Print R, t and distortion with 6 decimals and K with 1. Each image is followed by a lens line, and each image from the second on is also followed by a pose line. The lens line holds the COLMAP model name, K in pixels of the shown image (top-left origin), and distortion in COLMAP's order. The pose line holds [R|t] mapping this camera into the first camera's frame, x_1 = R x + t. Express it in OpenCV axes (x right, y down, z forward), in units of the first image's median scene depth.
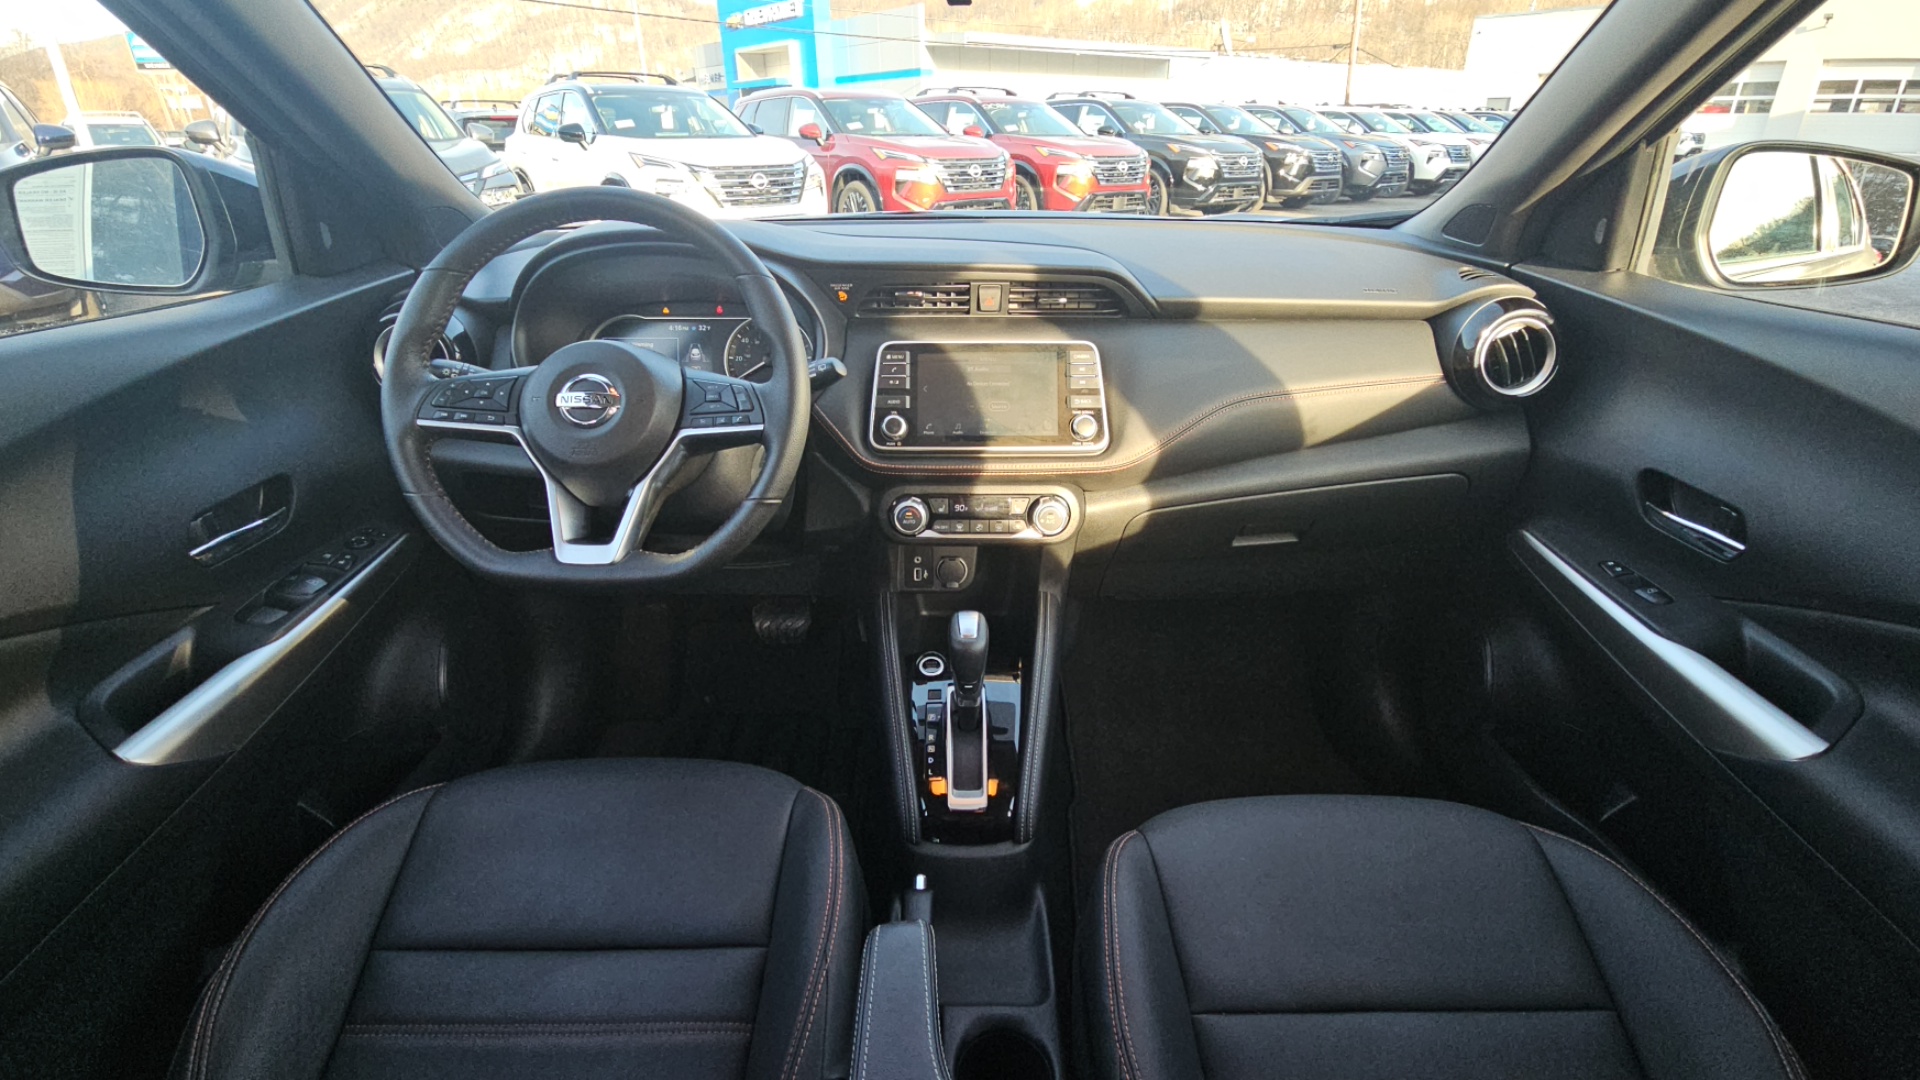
lens RADIAL K [[856.0, 0, 959.2], [0, 856.0, 536.7], [0, 0, 1]] dist [0.011990, -0.008709]
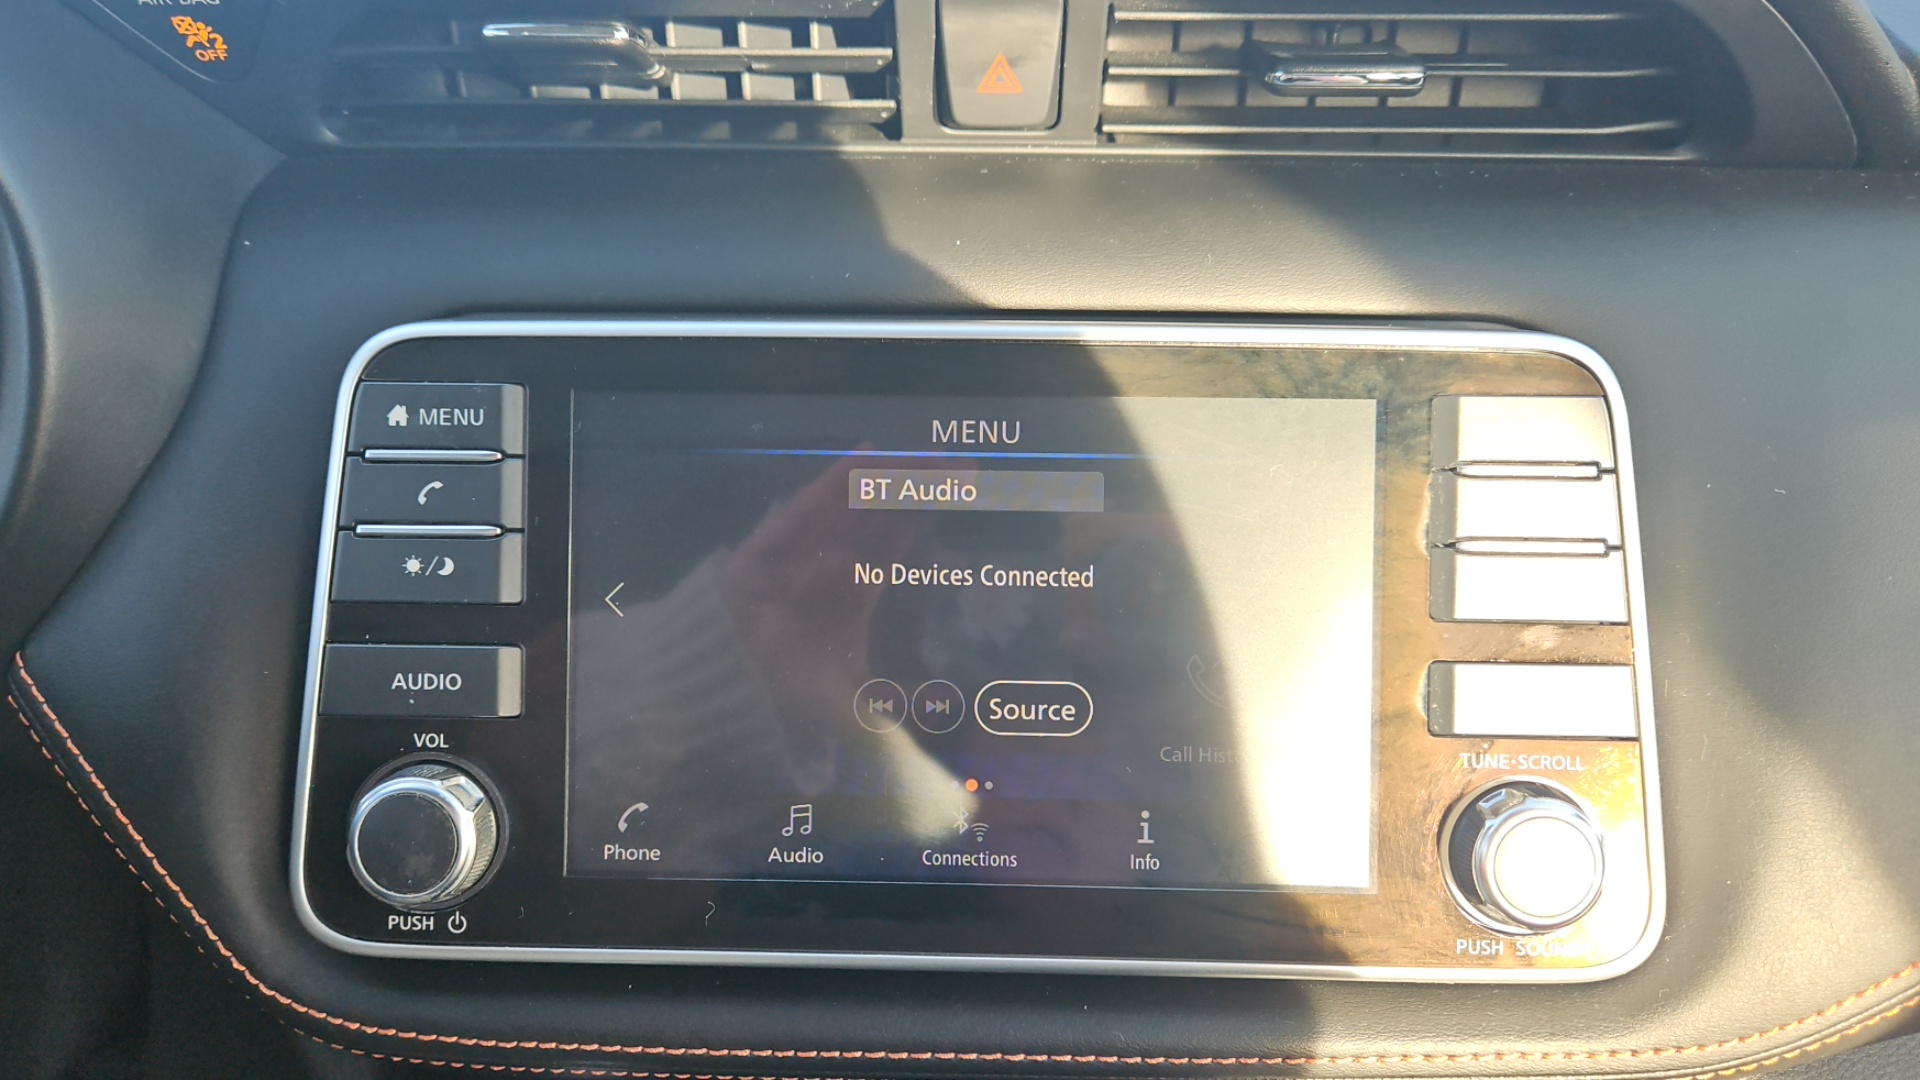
lens RADIAL K [[1430.5, 0, 960.5], [0, 1430.5, 539.5], [0, 0, 1]] dist [0.029614, -0.022911]
pose [[0.999409, 0.019770, -0.028124, 0.036103], [-0.016779, 0.994553, 0.102872, -0.199367], [0.030005, -0.102339, 0.994297, 0.654477]]
